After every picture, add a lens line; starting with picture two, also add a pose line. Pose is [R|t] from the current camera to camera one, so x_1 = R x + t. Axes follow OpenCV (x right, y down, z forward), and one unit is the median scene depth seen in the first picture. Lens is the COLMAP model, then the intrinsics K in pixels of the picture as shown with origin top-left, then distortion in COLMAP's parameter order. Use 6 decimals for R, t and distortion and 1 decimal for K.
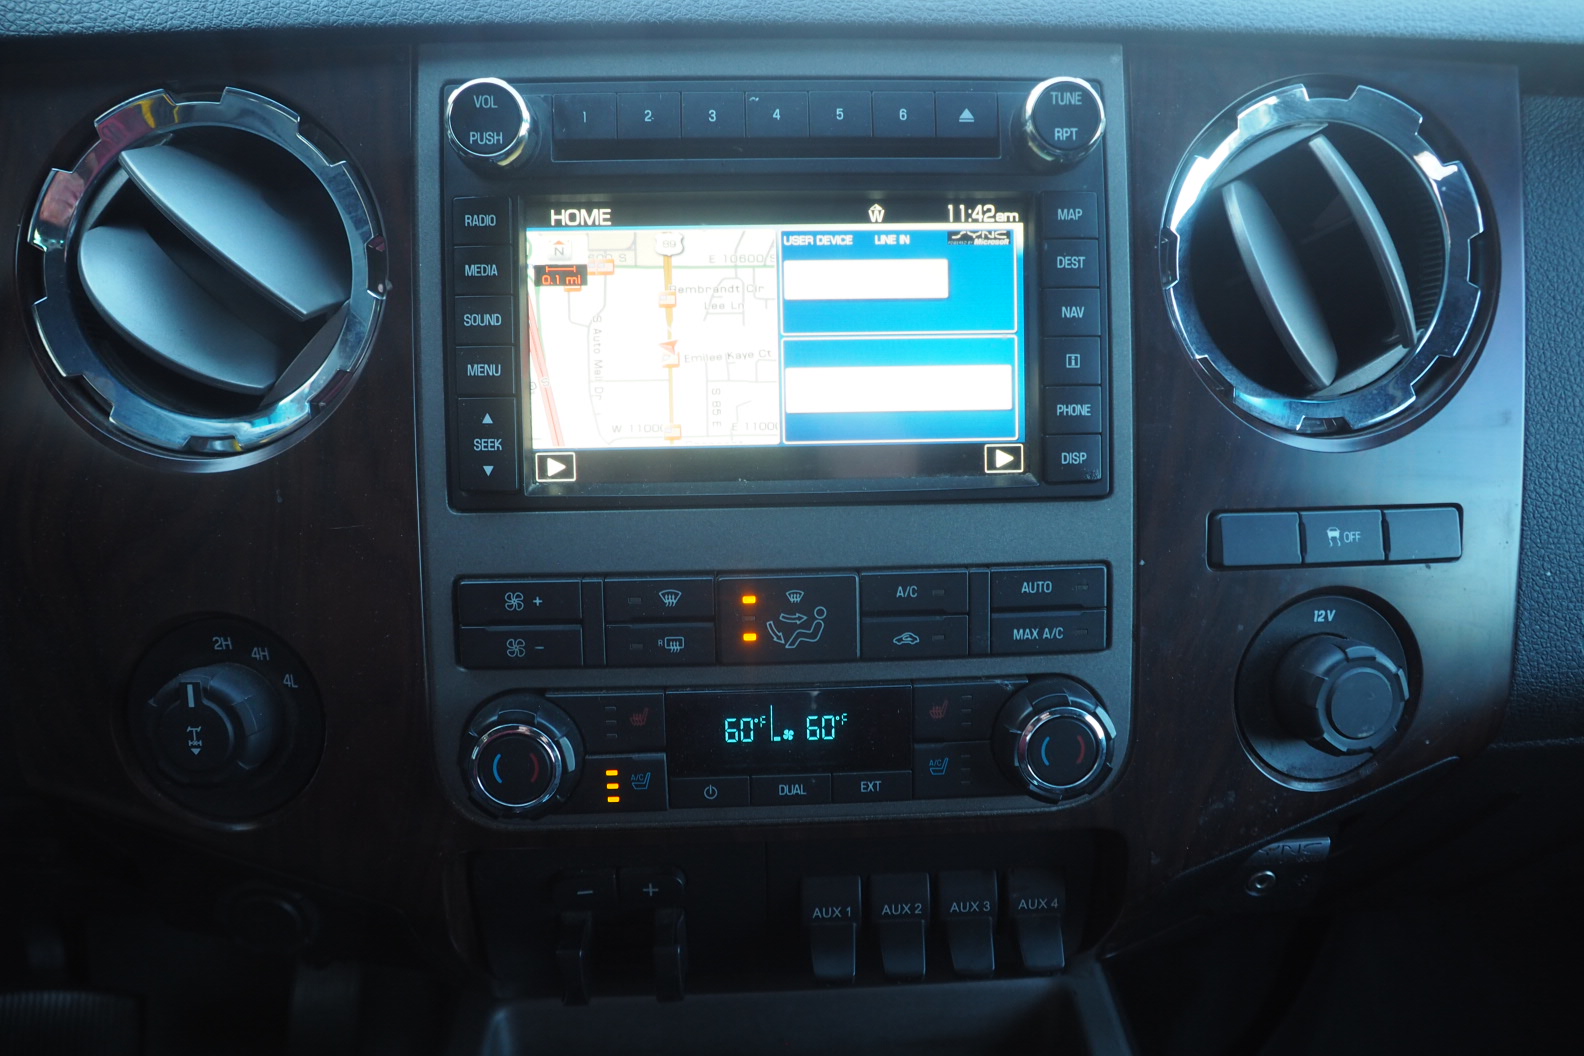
lens RADIAL K [[1114.7, 0, 797.0], [0, 1114.7, 526.4], [0, 0, 1]] dist [-0.039397, 0.002342]
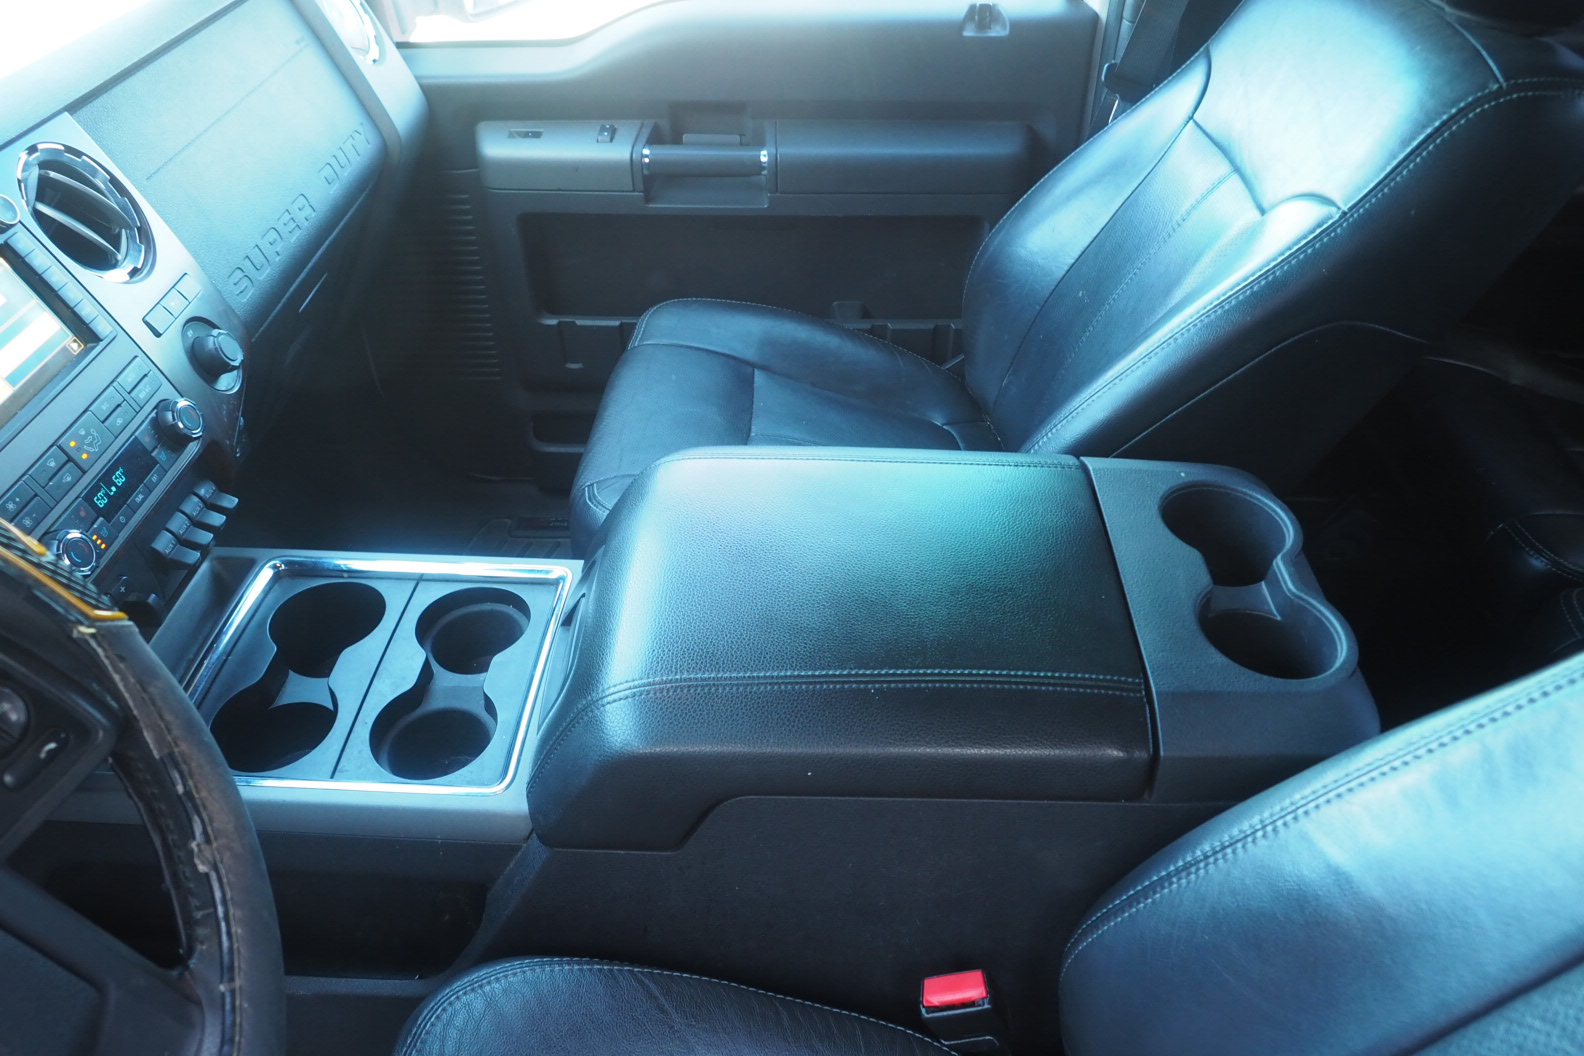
lens RADIAL K [[1114.7, 0, 794.7], [0, 1114.7, 530.3], [0, 0, 1]] dist [-0.039397, 0.002342]
pose [[0.089113, -0.630385, 0.771151, -1.728815], [0.469801, 0.709298, 0.525532, -0.290045], [-0.878263, 0.315456, 0.359363, -1.048943]]
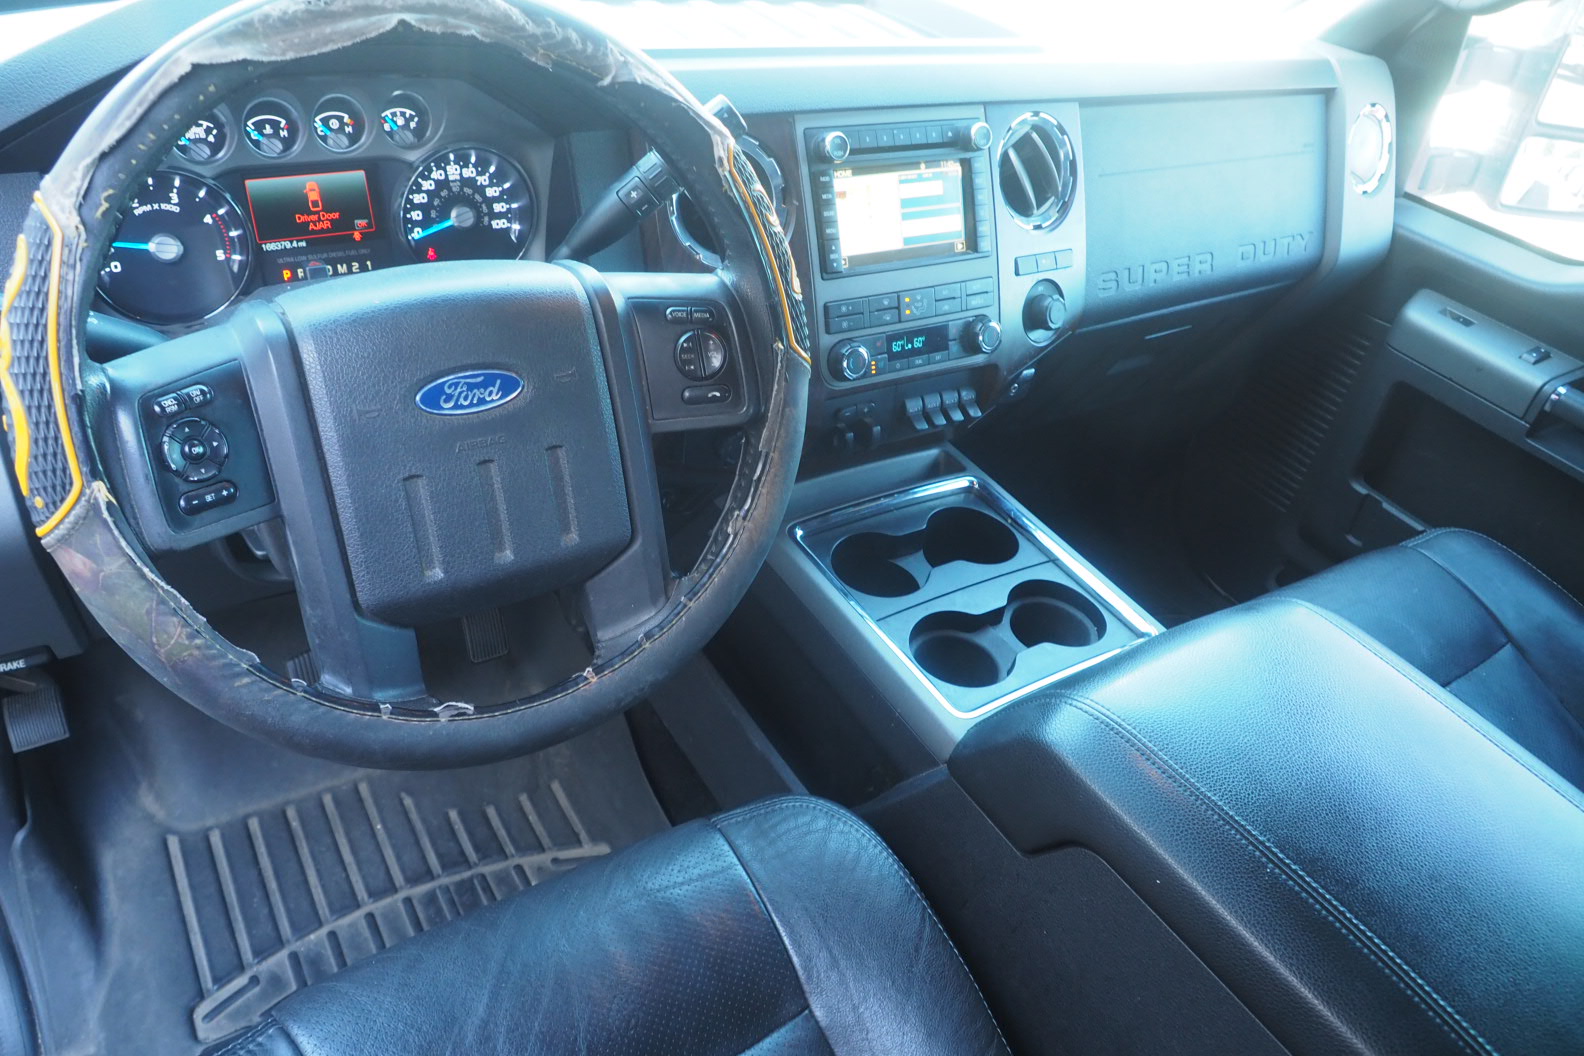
lens RADIAL K [[1114.7, 0, 784.1], [0, 1114.7, 521.6], [0, 0, 1]] dist [-0.039397, 0.002342]
pose [[0.866427, -0.198846, 0.458001, -1.819330], [0.112500, 0.971437, 0.208935, -0.018954], [-0.486465, -0.129502, 0.864049, -1.531346]]
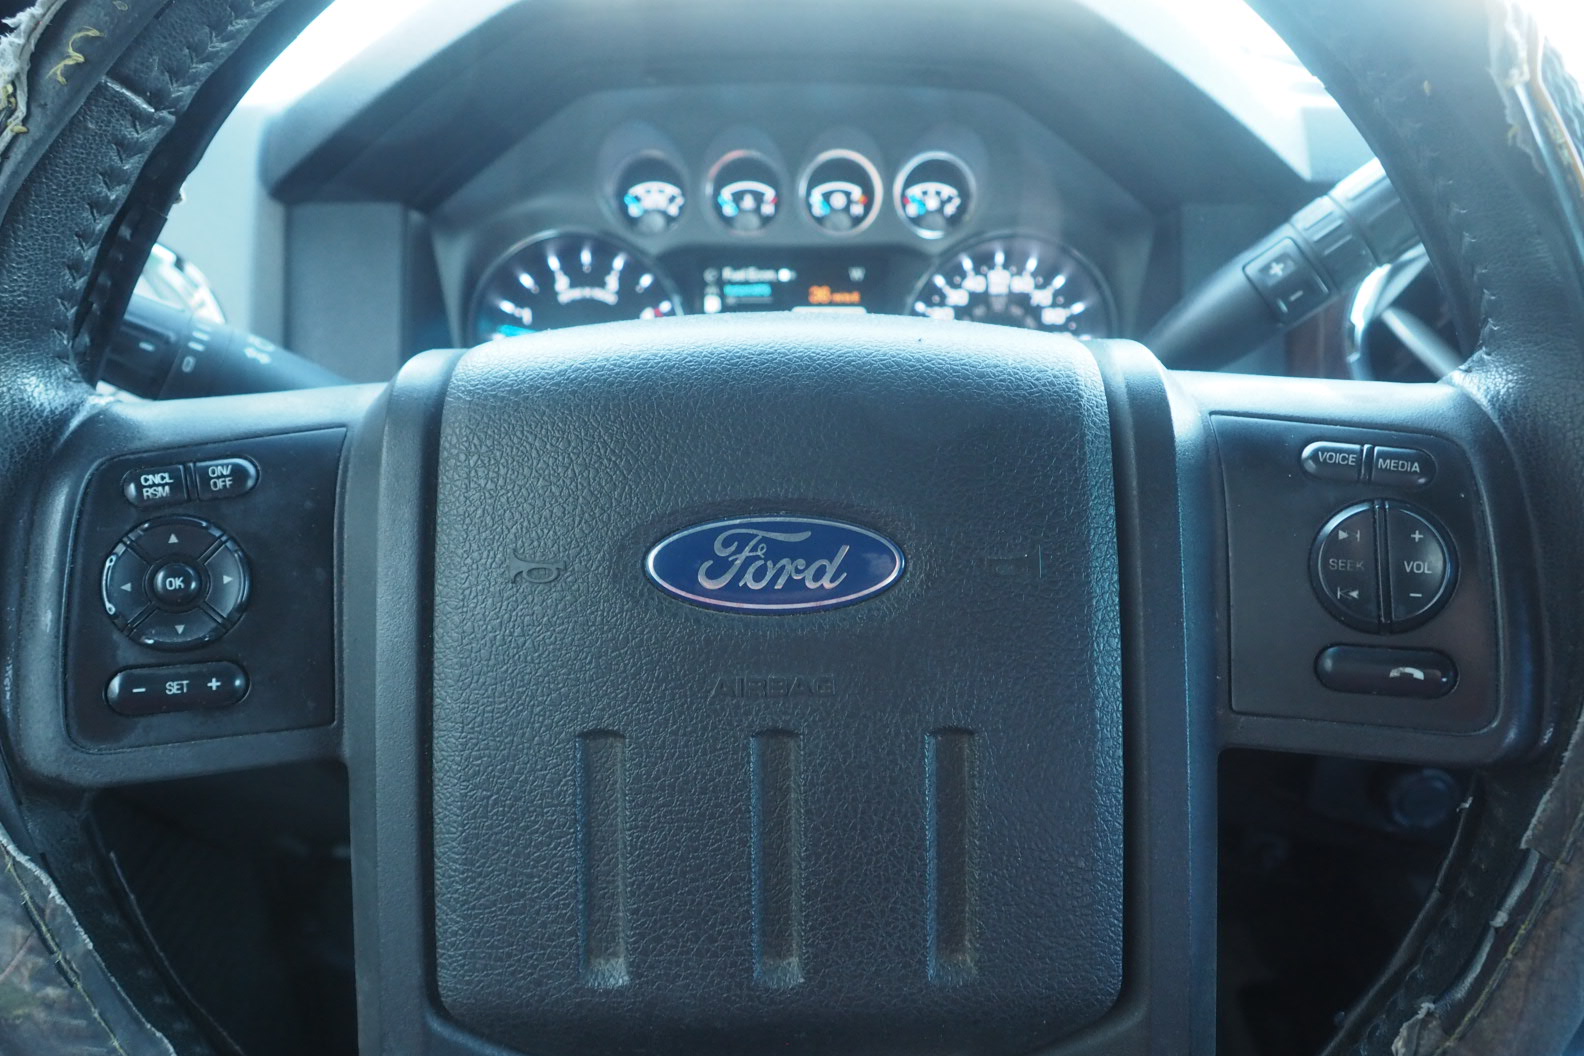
lens RADIAL K [[1114.7, 0, 798.1], [0, 1114.7, 530.6], [0, 0, 1]] dist [-0.039397, 0.002342]
pose [[0.999057, 0.018277, -0.039379, -1.352298], [-0.019579, 0.999266, -0.032939, 0.097107], [0.038749, 0.033679, 0.998681, -0.477942]]
